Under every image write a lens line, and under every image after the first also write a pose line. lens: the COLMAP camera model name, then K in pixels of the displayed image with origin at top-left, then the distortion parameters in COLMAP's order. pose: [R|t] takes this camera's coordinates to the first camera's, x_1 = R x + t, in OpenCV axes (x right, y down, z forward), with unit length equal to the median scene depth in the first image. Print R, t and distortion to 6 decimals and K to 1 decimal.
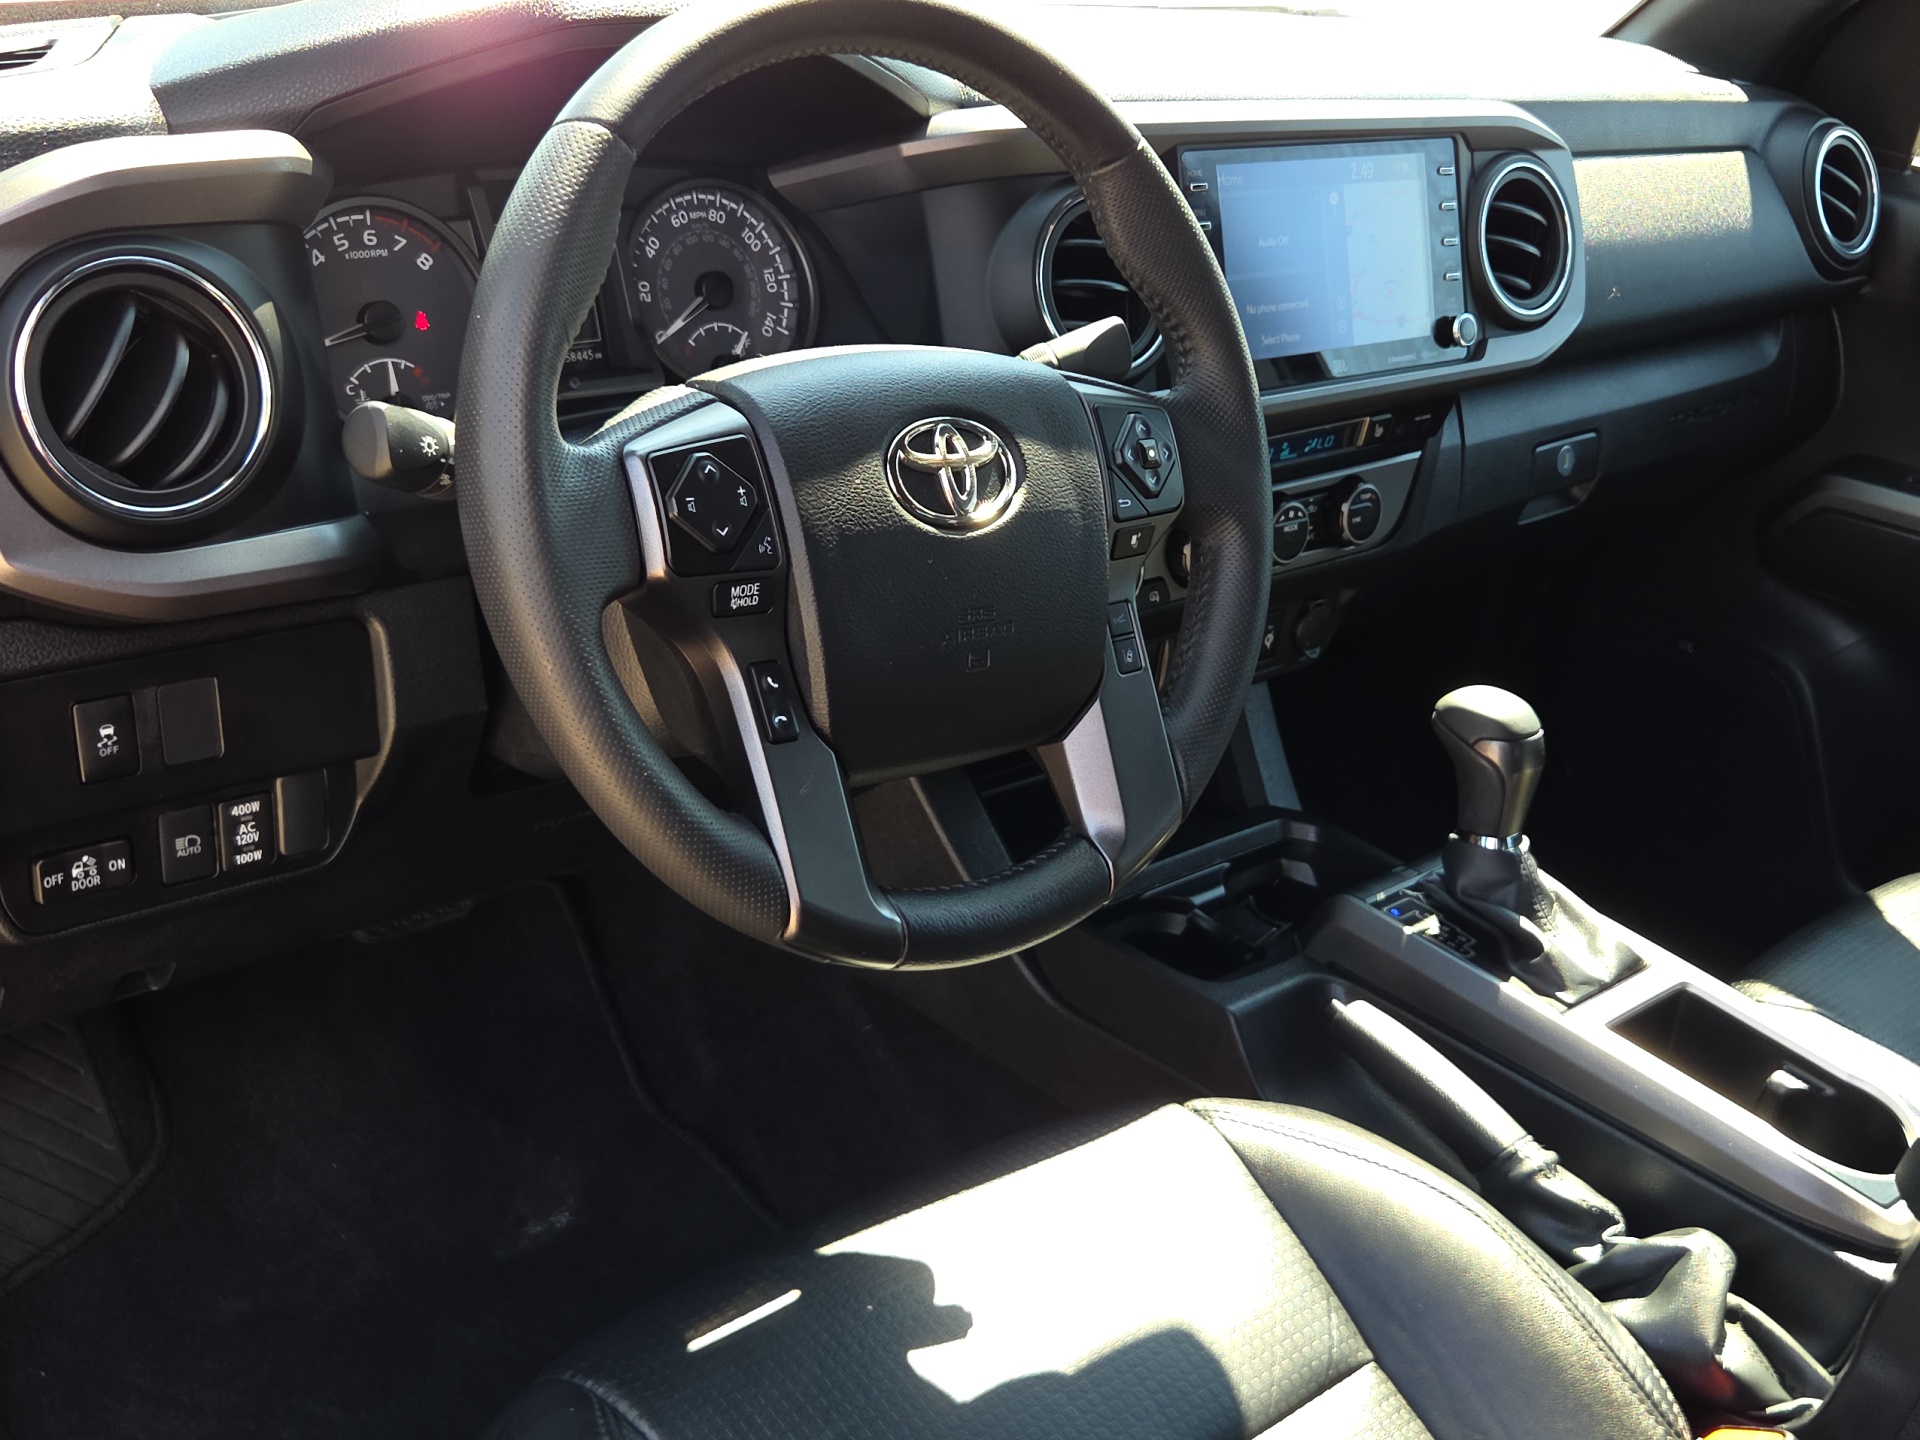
lens RADIAL K [[2065.9, 0, 946.4], [0, 2065.9, 686.8], [0, 0, 1]] dist [-0.007715, 0.000000]
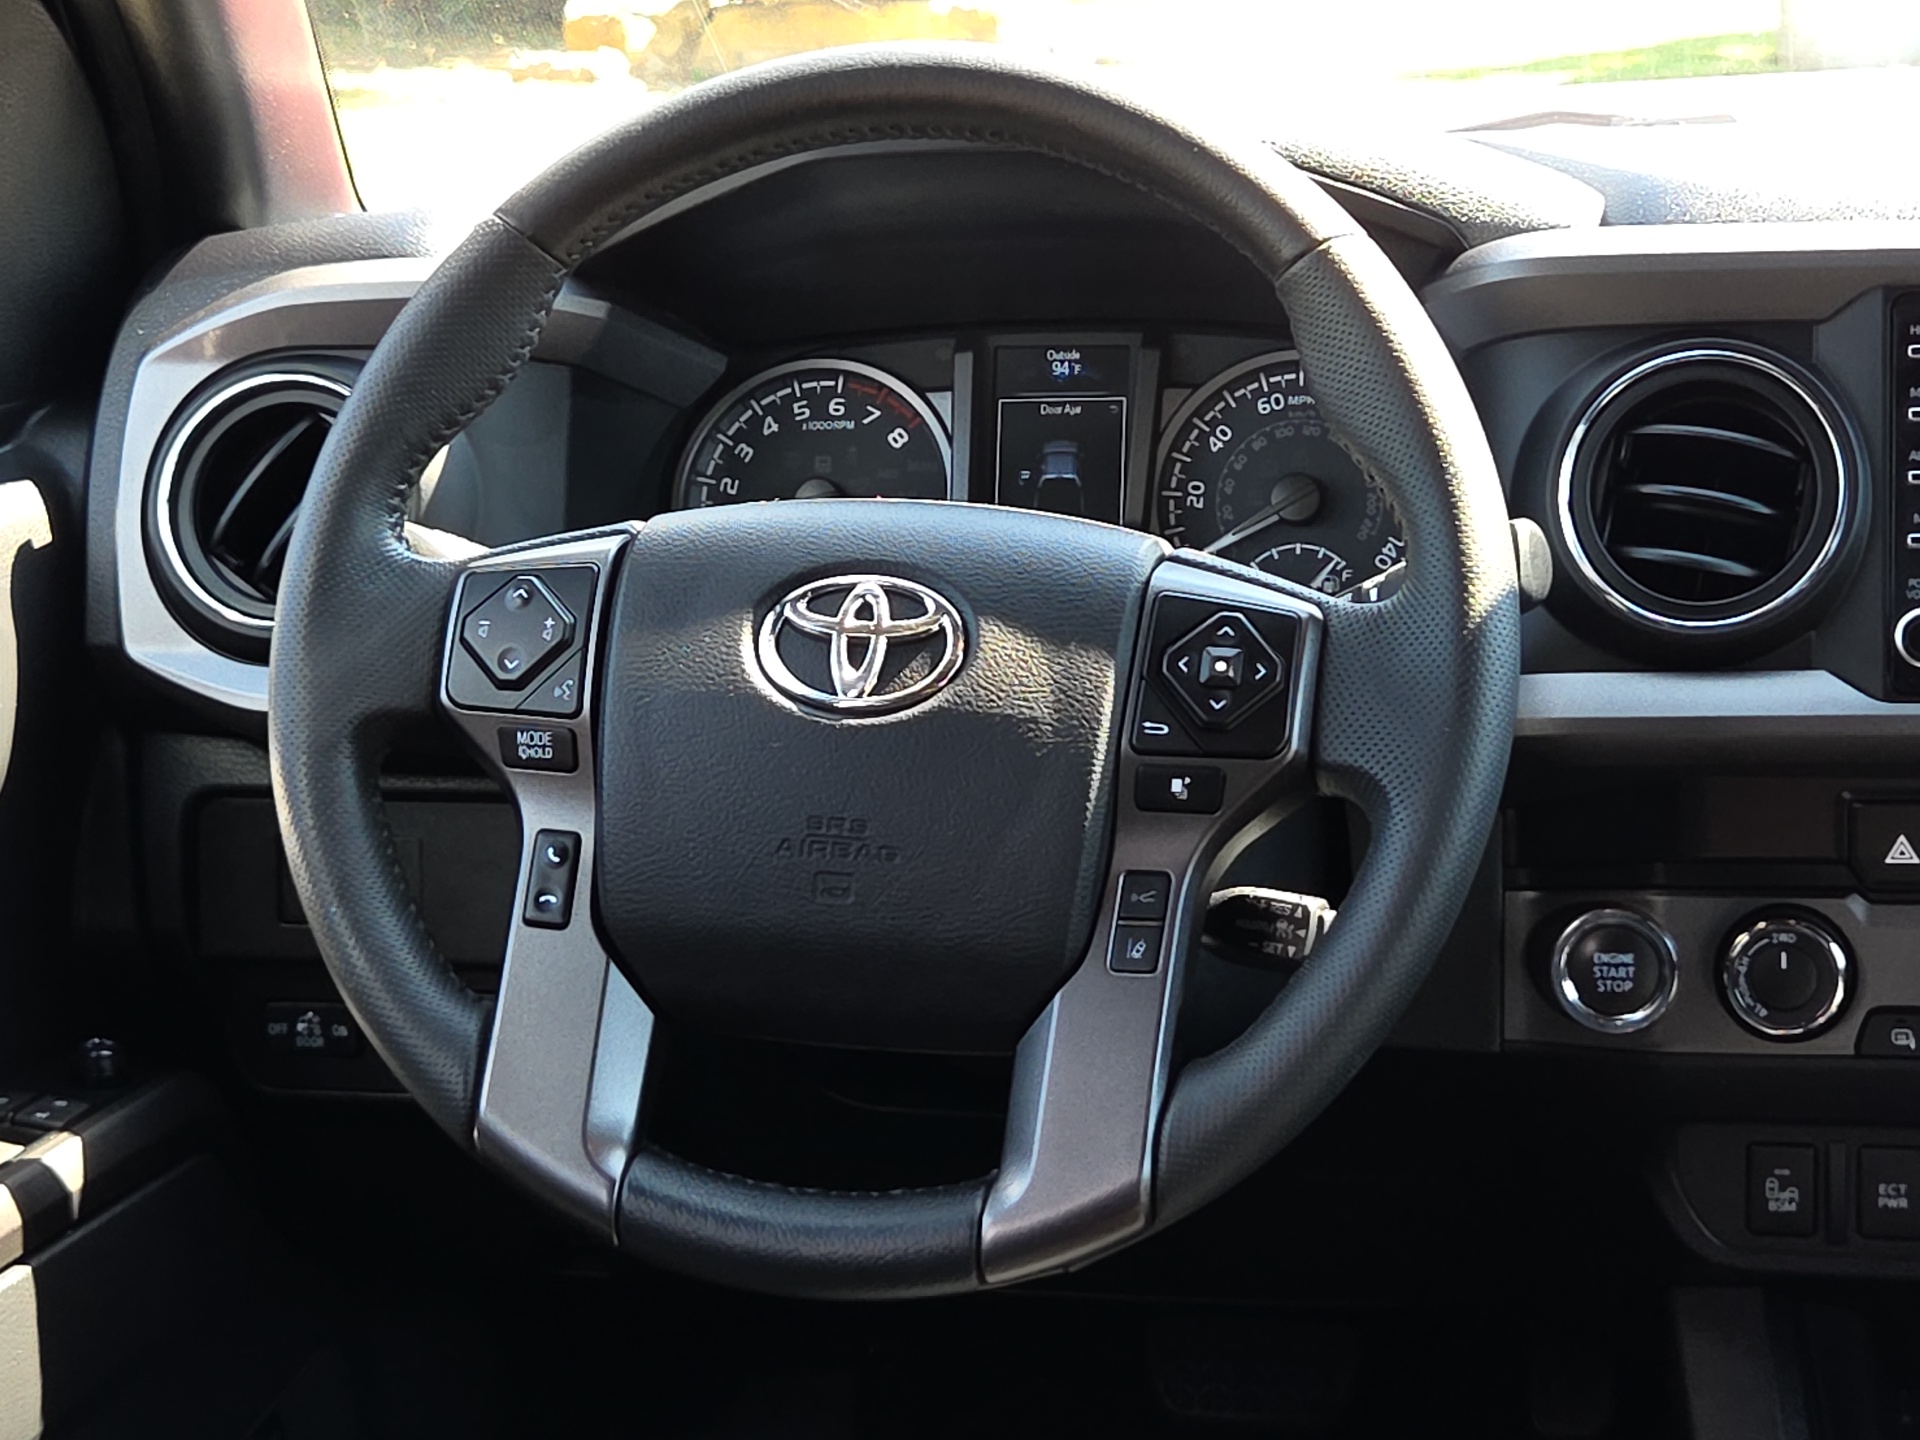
lens RADIAL K [[3537.1, 0, 965.6], [0, 3537.1, 702.5], [0, 0, 1]] dist [0.005531, 0.000000]
pose [[0.581857, 0.052945, -0.811566, 0.937030], [-0.234312, 0.966481, -0.104941, 0.039722], [0.778807, 0.251220, 0.574759, 0.236652]]
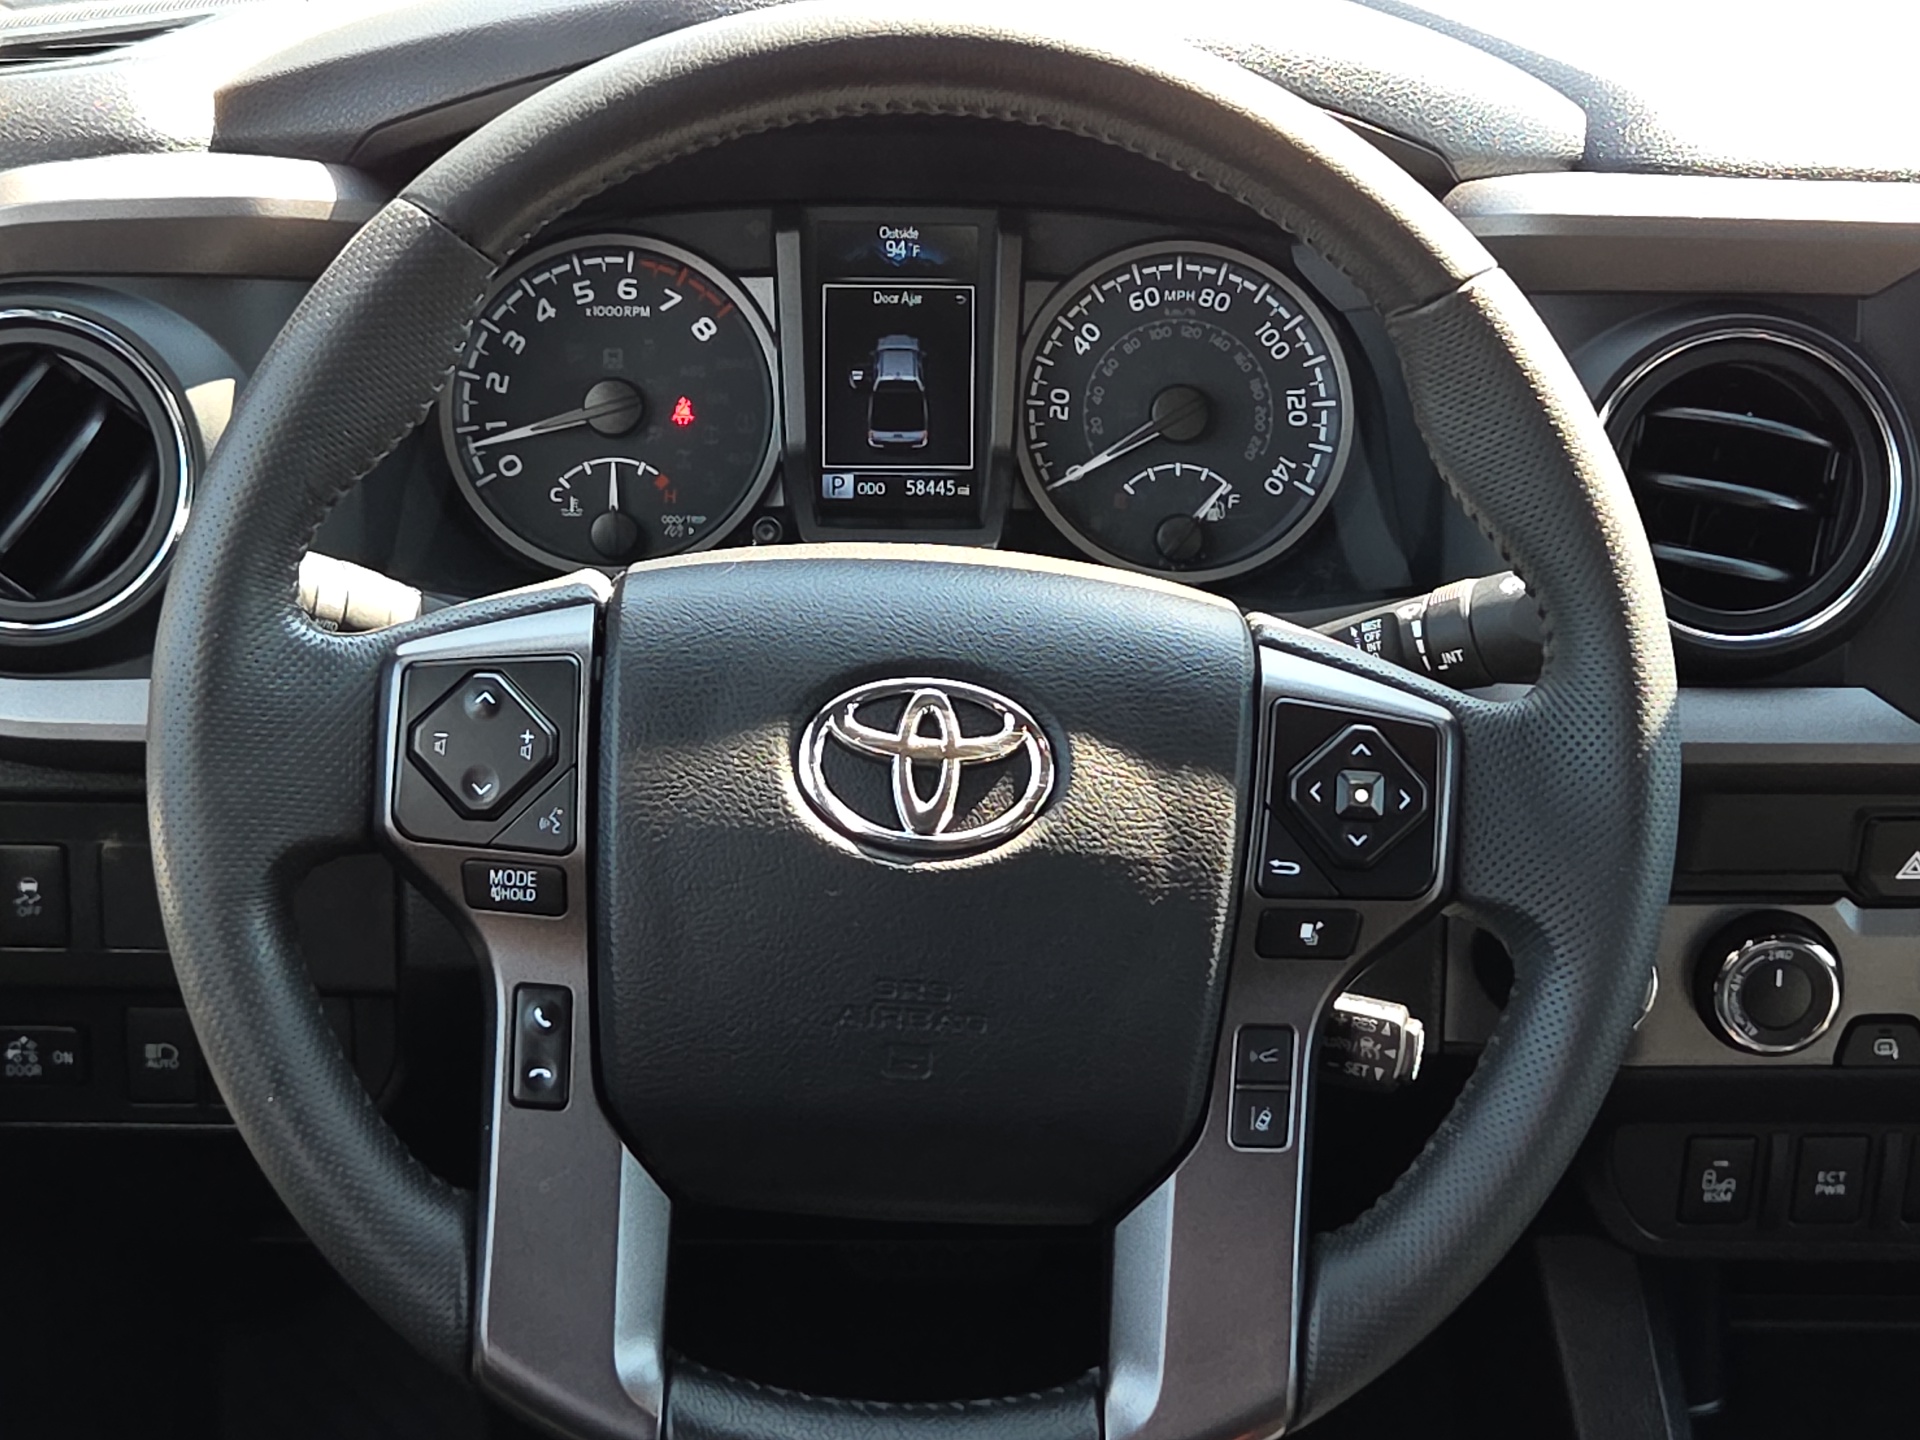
lens RADIAL K [[3537.1, 0, 959.3], [0, 3537.1, 674.1], [0, 0, 1]] dist [0.005531, 0.000000]
pose [[0.778821, 0.171553, -0.603330, 0.571831], [-0.207045, 0.978271, 0.010897, -0.124510], [0.592089, 0.116430, 0.797417, 0.107114]]
